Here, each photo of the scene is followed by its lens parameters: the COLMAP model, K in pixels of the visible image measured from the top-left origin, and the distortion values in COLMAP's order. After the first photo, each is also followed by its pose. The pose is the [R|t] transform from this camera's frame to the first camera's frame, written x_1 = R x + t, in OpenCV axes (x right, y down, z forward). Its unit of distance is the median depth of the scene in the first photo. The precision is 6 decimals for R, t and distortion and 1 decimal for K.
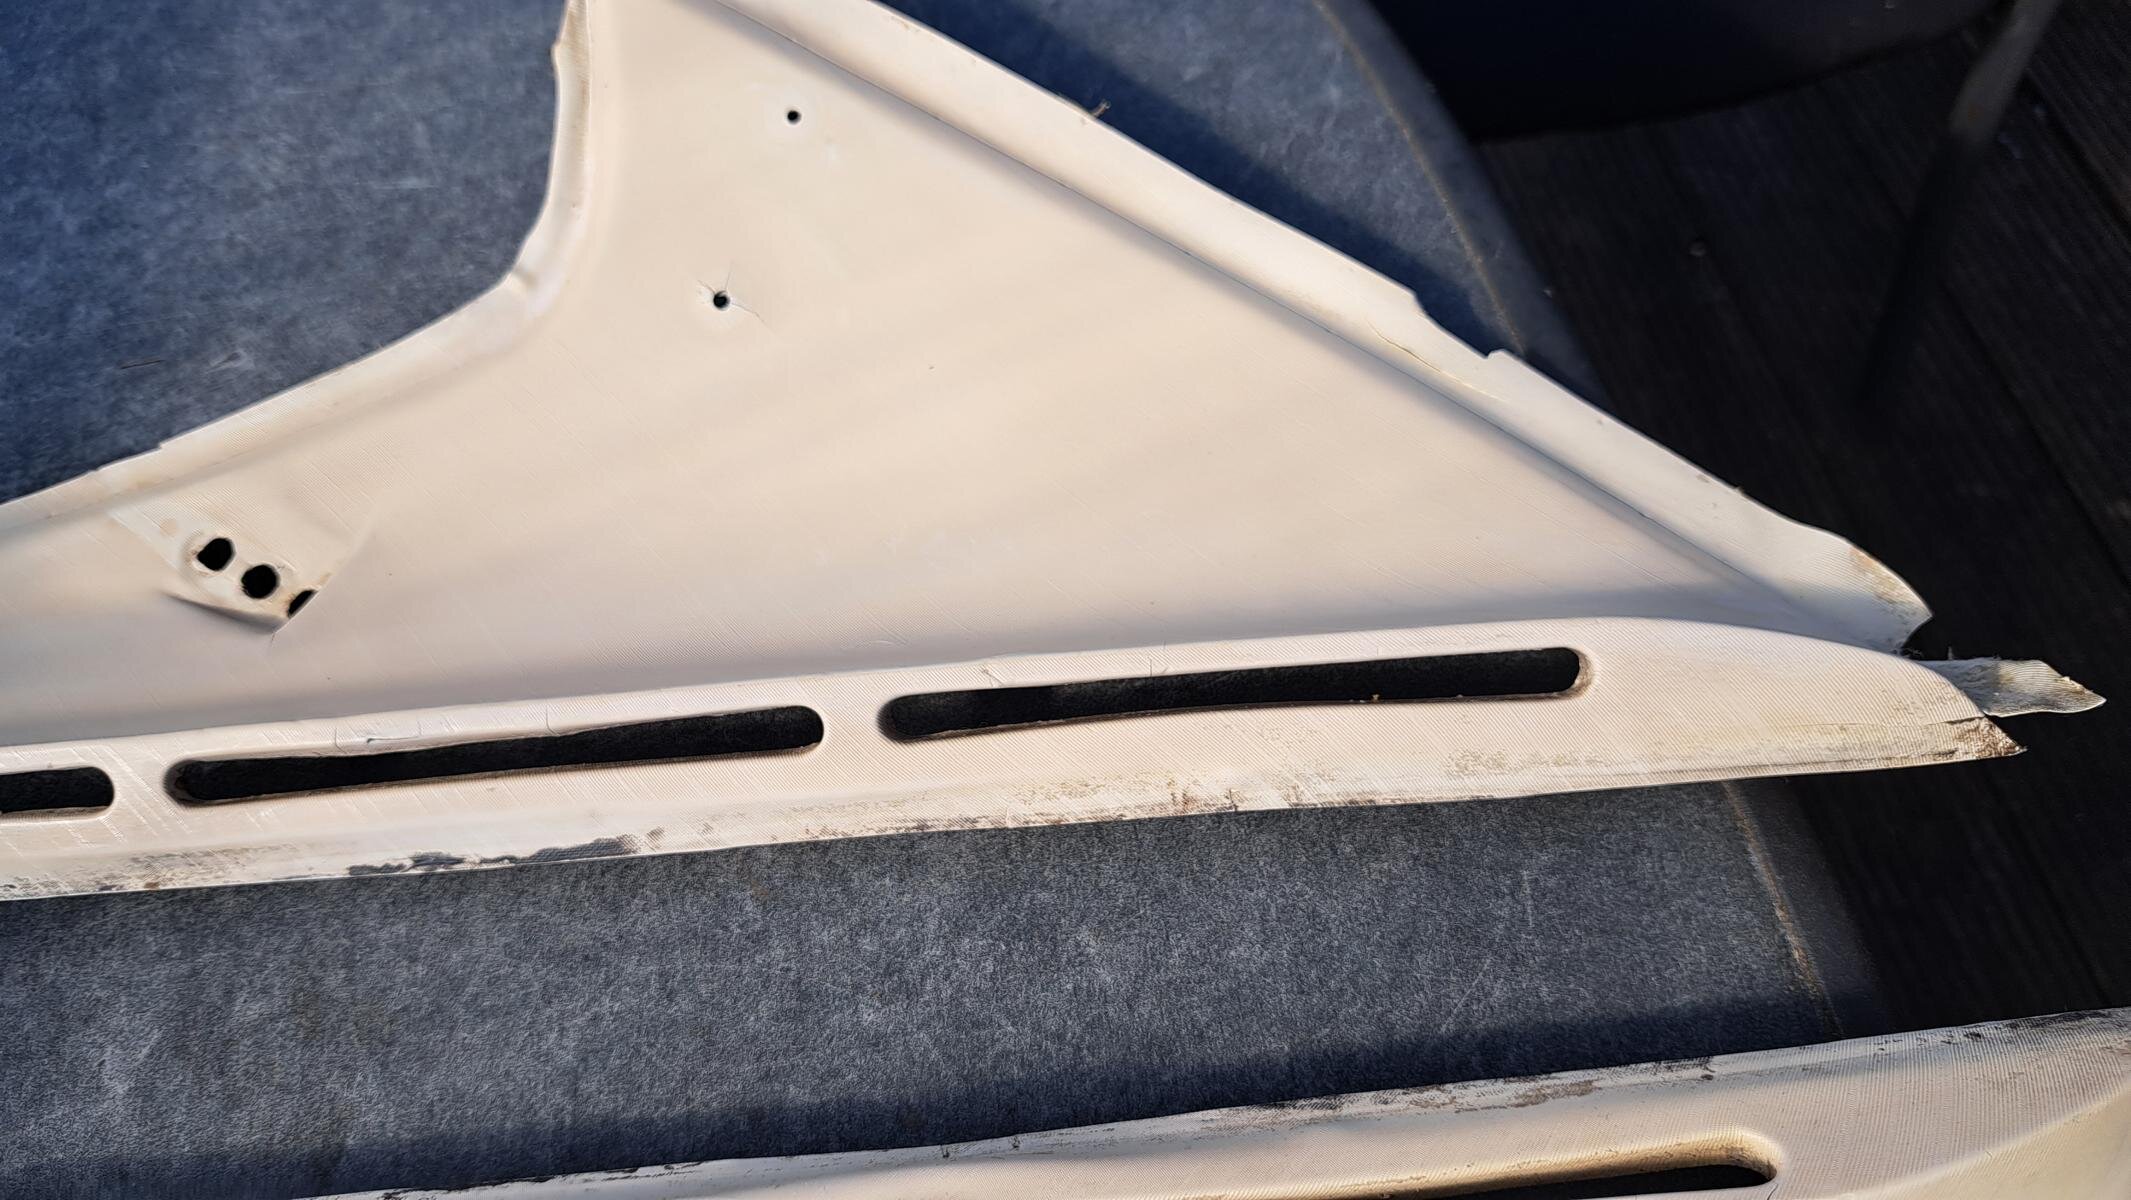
lens RADIAL K [[1581.8, 0, 1056.5], [0, 1581.8, 570.3], [0, 0, 1]] dist [0.034403, -0.064889]
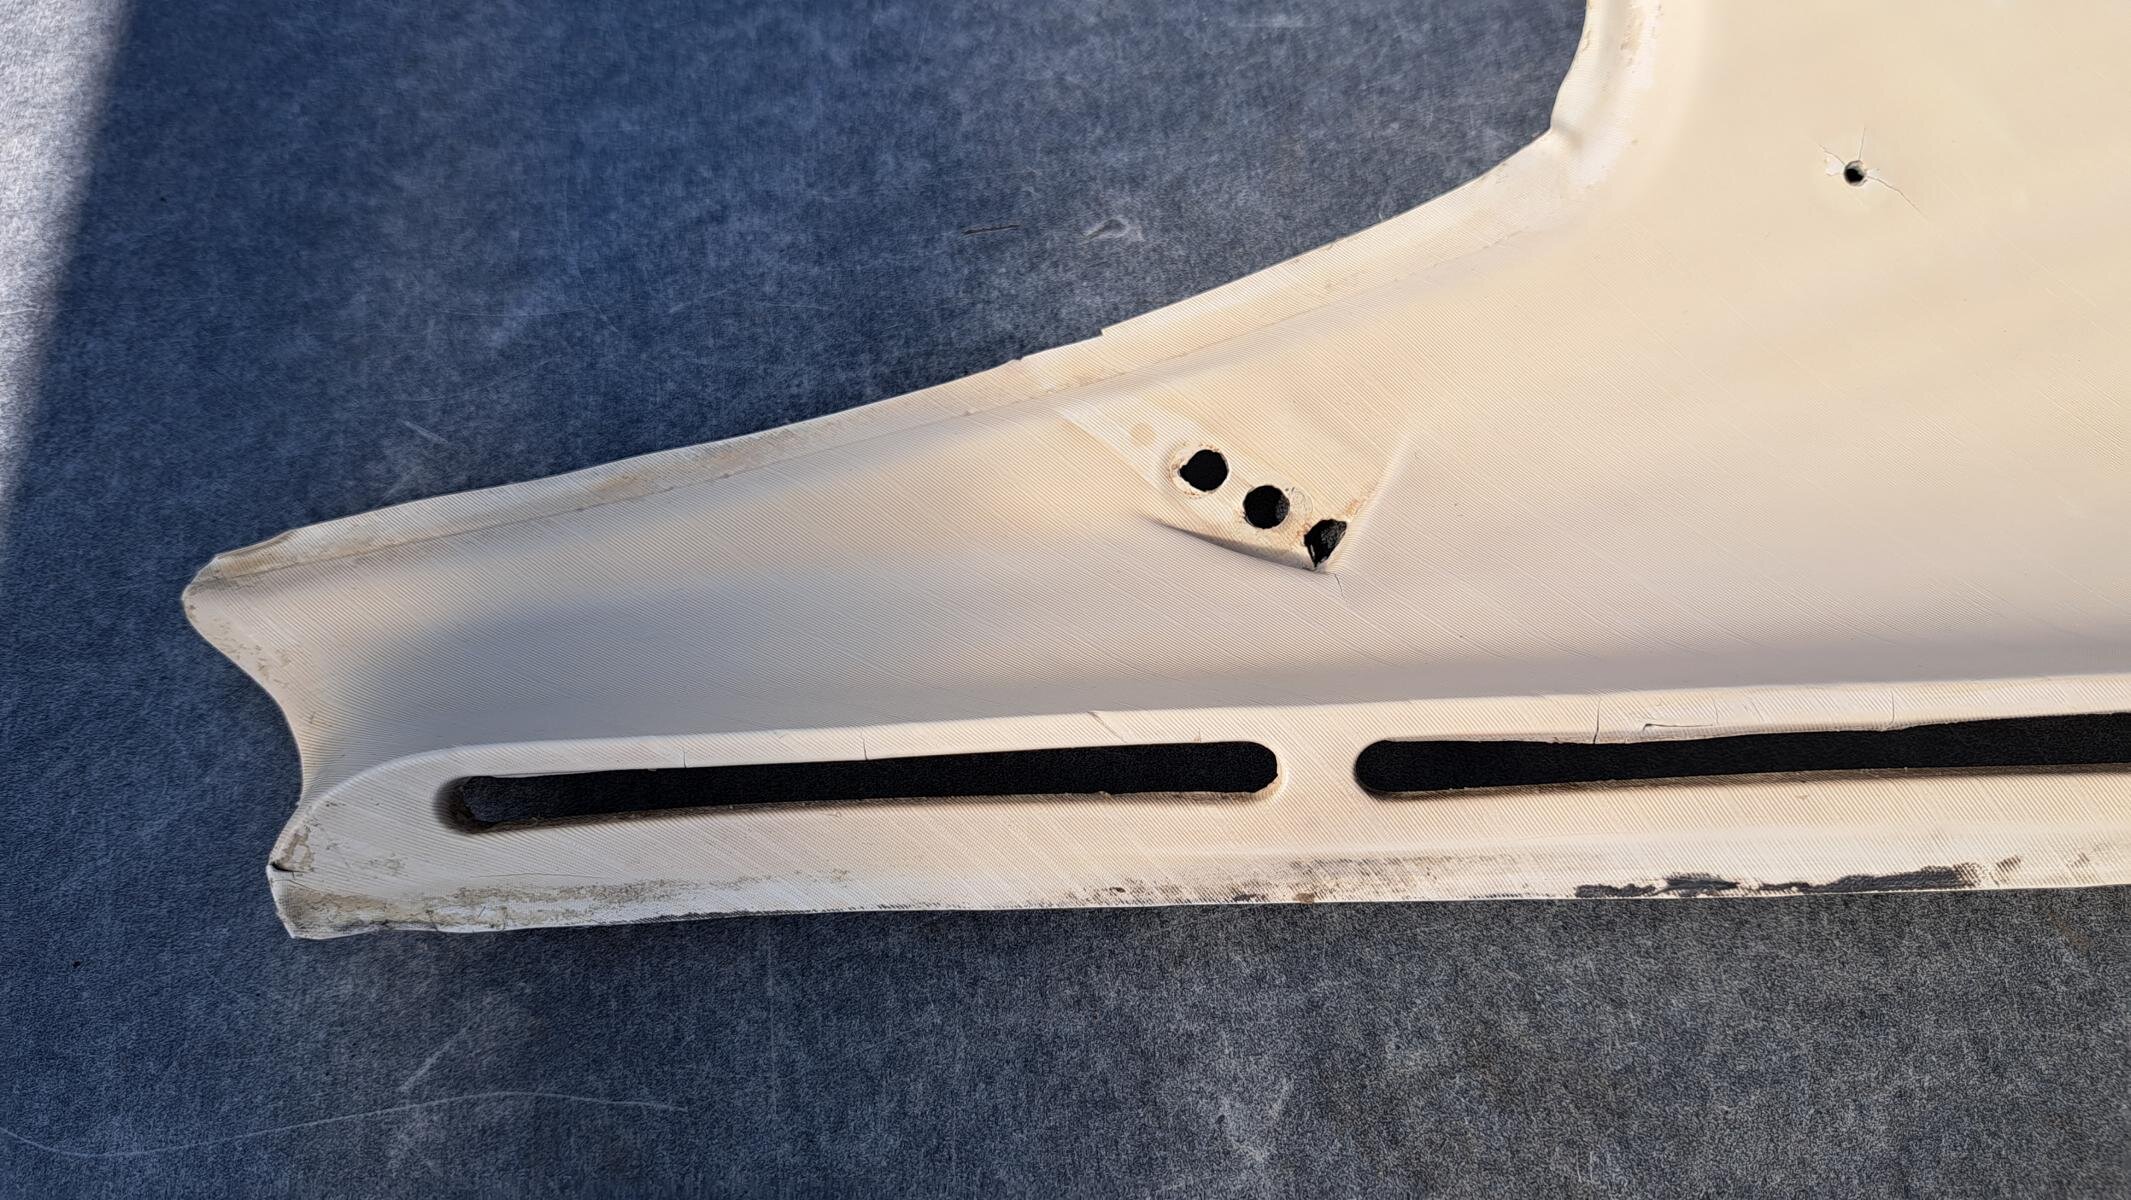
lens RADIAL K [[1615.9, 0, 1059.6], [0, 1615.9, 563.8], [0, 0, 1]] dist [0.049004, -0.102021]
pose [[0.999128, 0.041518, -0.004433, -0.711538], [-0.041304, 0.998322, 0.040588, 0.008518], [0.006110, -0.040369, 0.999166, 0.218162]]
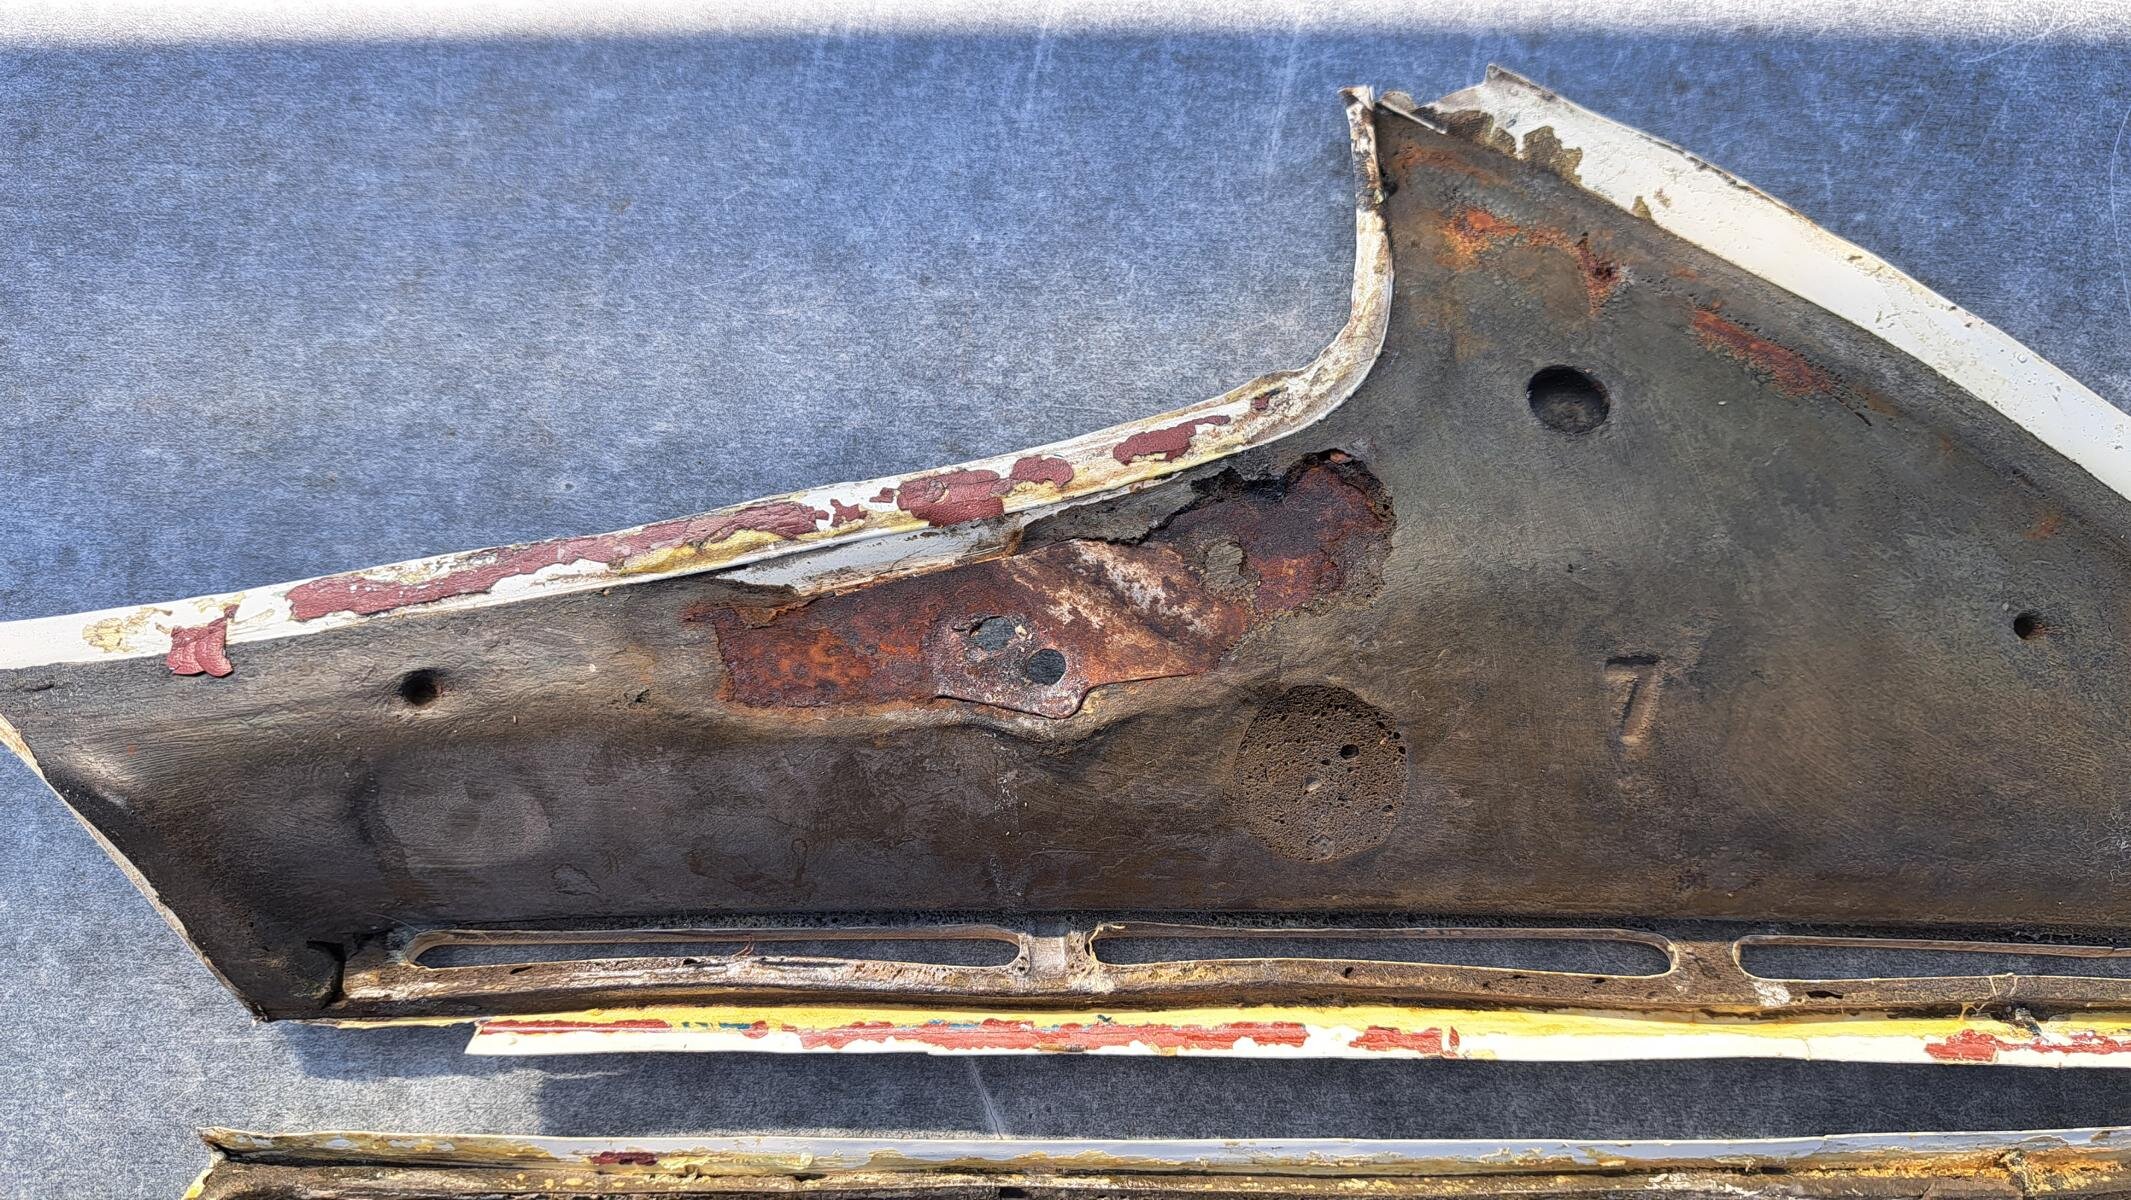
lens RADIAL K [[1546.5, 0, 1066.3], [0, 1546.5, 593.1], [0, 0, 1]] dist [0.035309, -0.058802]
pose [[-0.169493, 0.982851, -0.072644, -0.656352], [-0.872062, -0.115232, 0.475636, 0.495303], [0.459108, 0.143967, 0.876638, -0.380037]]
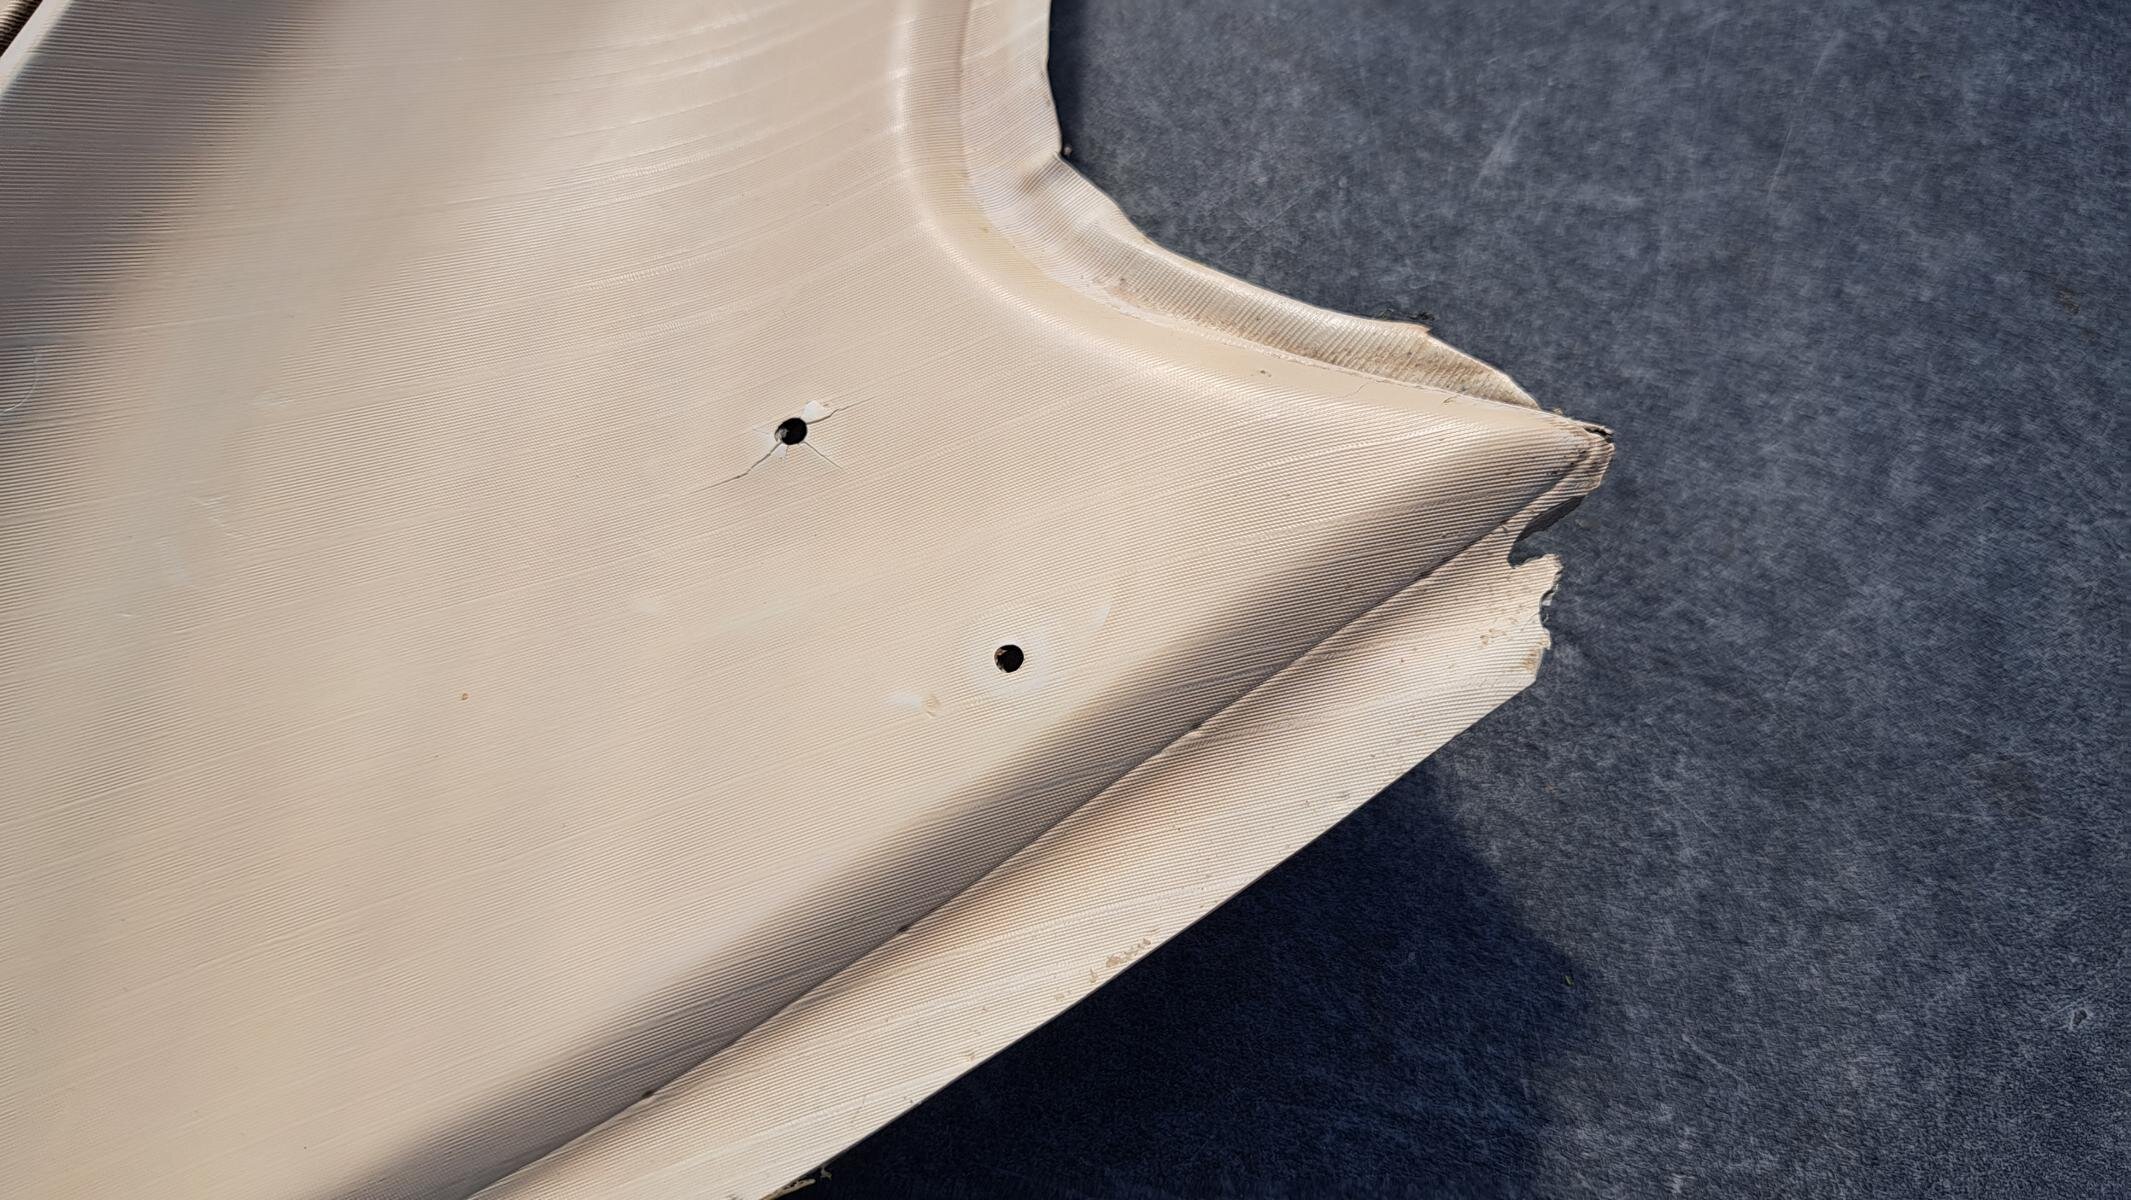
lens RADIAL K [[1605.5, 0, 1091.2], [0, 1605.5, 597.2], [0, 0, 1]] dist [0.029275, -0.069285]
pose [[-0.443401, 0.881422, -0.162763, -0.136157], [-0.792947, -0.301079, 0.529703, -0.689688], [0.417888, 0.363933, 0.832420, 0.704738]]
